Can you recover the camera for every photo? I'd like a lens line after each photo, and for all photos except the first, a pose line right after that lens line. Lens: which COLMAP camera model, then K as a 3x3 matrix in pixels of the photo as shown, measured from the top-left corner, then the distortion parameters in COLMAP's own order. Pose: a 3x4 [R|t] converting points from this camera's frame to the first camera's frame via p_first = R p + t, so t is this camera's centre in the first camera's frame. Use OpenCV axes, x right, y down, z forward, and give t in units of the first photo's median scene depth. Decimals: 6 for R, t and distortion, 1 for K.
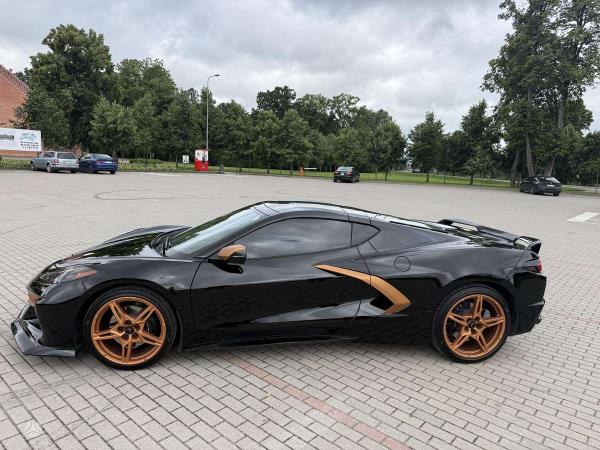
lens RADIAL K [[431.9, 0, 299.0], [0, 431.9, 222.8], [0, 0, 1]] dist [0.006388, -0.050336]
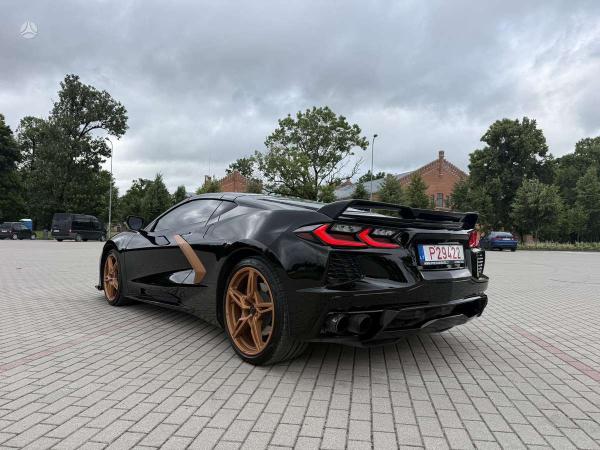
lens RADIAL K [[431.9, 0, 300.3], [0, 431.9, 227.9], [0, 0, 1]] dist [0.006388, -0.050336]
pose [[0.523055, -0.064067, -0.849888, 0.135690], [-0.109368, 0.983881, -0.141477, 0.023478], [0.845253, 0.166951, 0.507617, 0.080277]]
